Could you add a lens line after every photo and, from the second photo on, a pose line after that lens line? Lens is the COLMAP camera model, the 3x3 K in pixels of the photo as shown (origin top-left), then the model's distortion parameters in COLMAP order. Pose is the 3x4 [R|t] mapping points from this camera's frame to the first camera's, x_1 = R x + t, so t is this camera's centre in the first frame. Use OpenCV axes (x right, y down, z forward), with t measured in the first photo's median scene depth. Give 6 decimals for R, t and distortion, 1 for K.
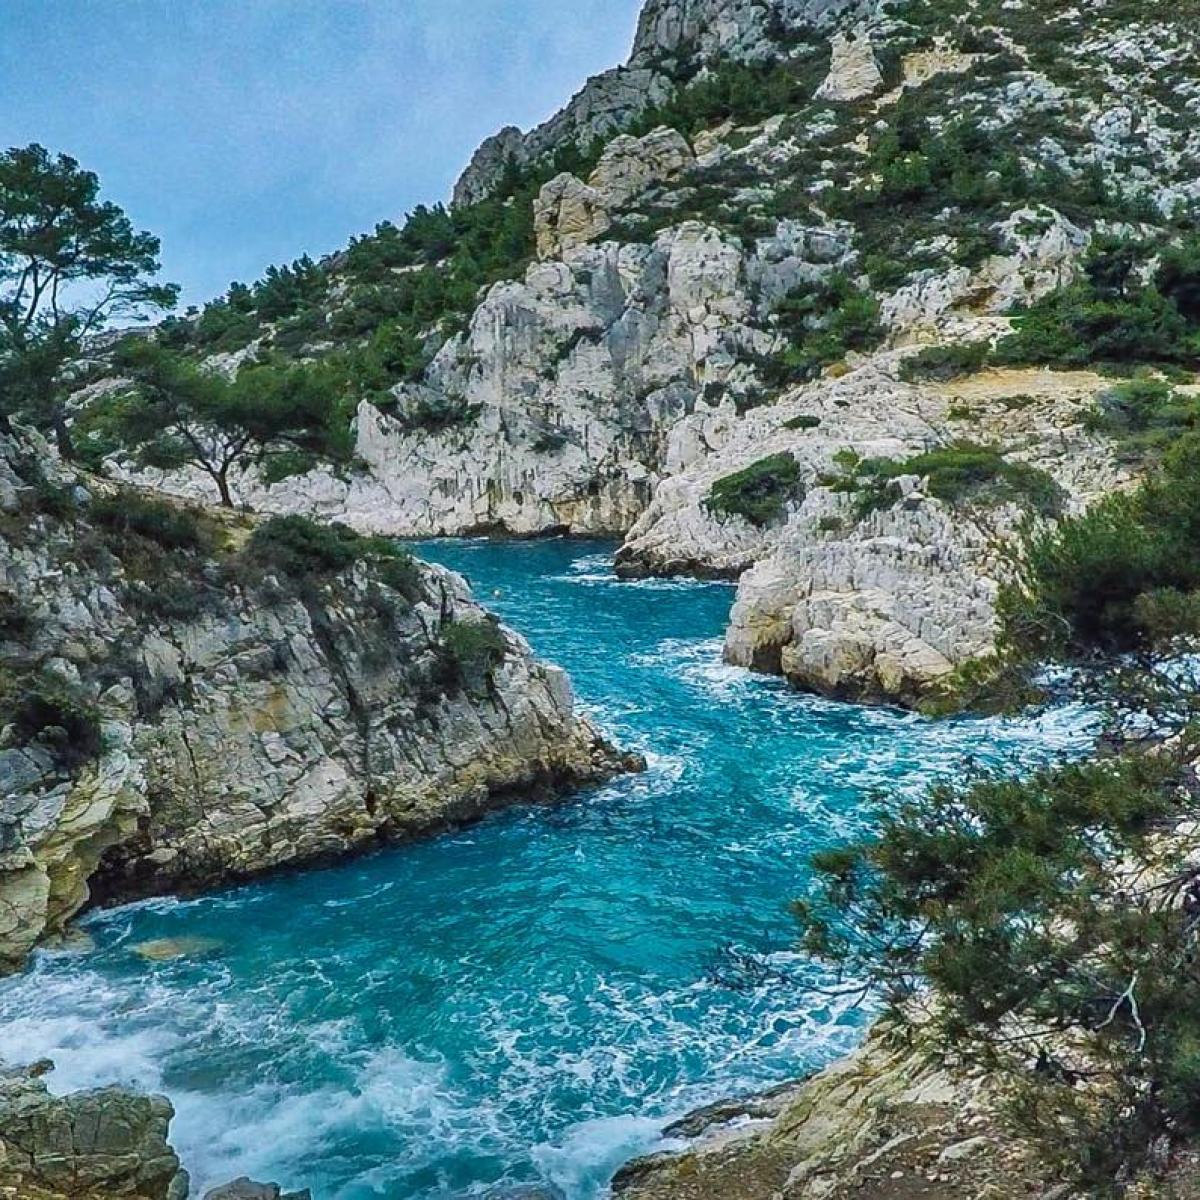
lens RADIAL K [[1179.0, 0, 577.6], [0, 1179.0, 565.7], [0, 0, 1]] dist [-0.017161, -0.007998]
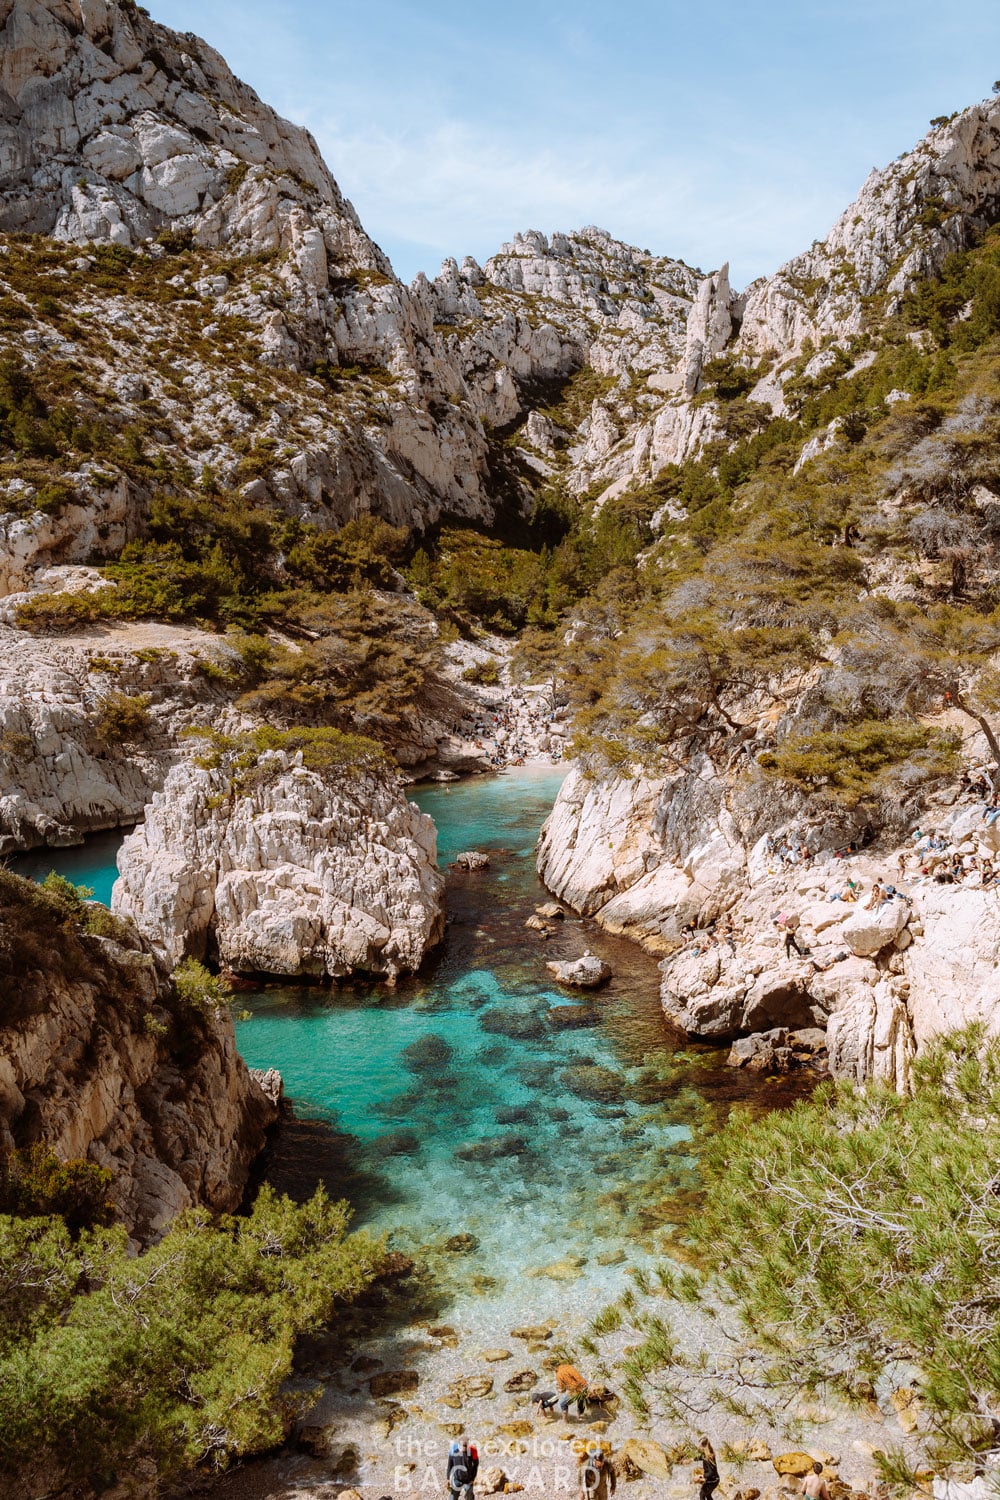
lens RADIAL K [[1189.8, 0, 520.8], [0, 1189.8, 723.1], [0, 0, 1]] dist [-0.128014, 0.087321]
pose [[0.669247, -0.025997, 0.742585, -0.131588], [0.067835, 0.997352, -0.026219, -0.021897], [-0.739937, 0.067921, 0.669239, 0.047679]]
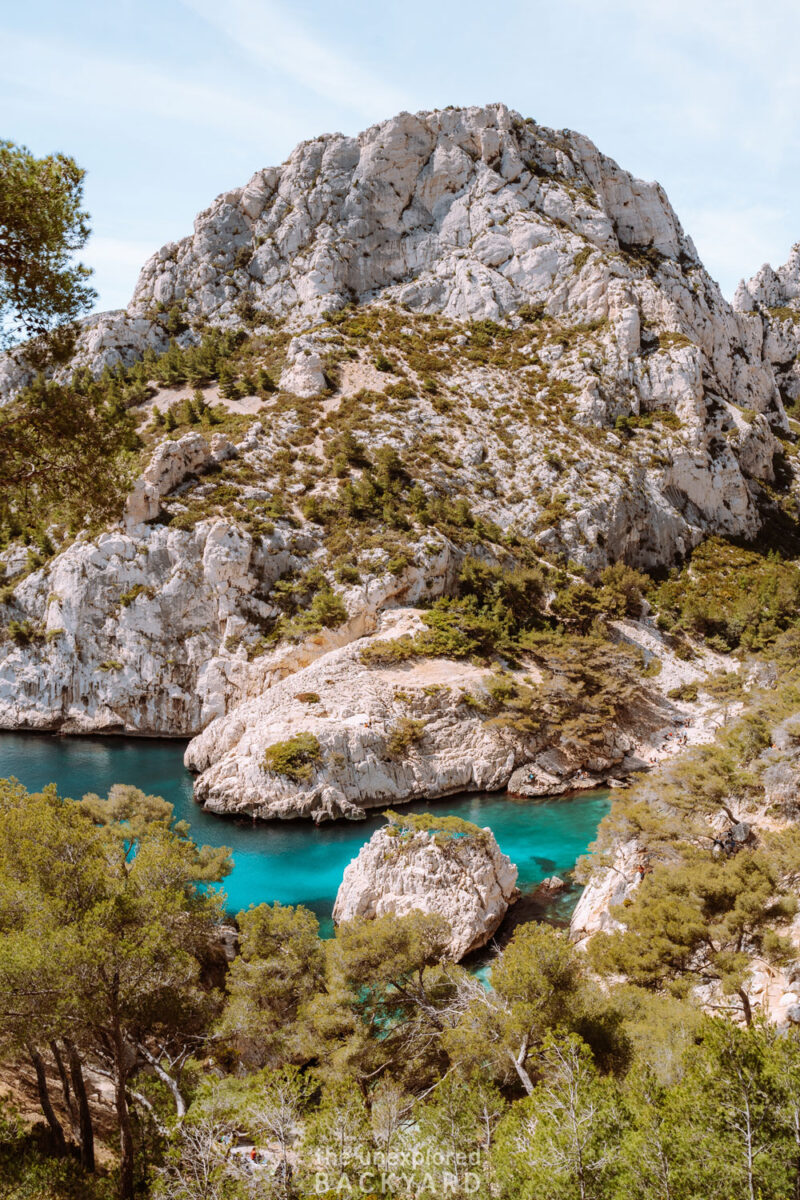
lens RADIAL K [[998.1, 0, 391.6], [0, 998.1, 601.9], [0, 0, 1]] dist [-0.158415, -0.000683]
pose [[0.921628, 0.061156, 0.383226, -0.176295], [-0.049980, 0.997986, -0.039063, -0.153785], [-0.384844, 0.016848, 0.922828, -0.229204]]
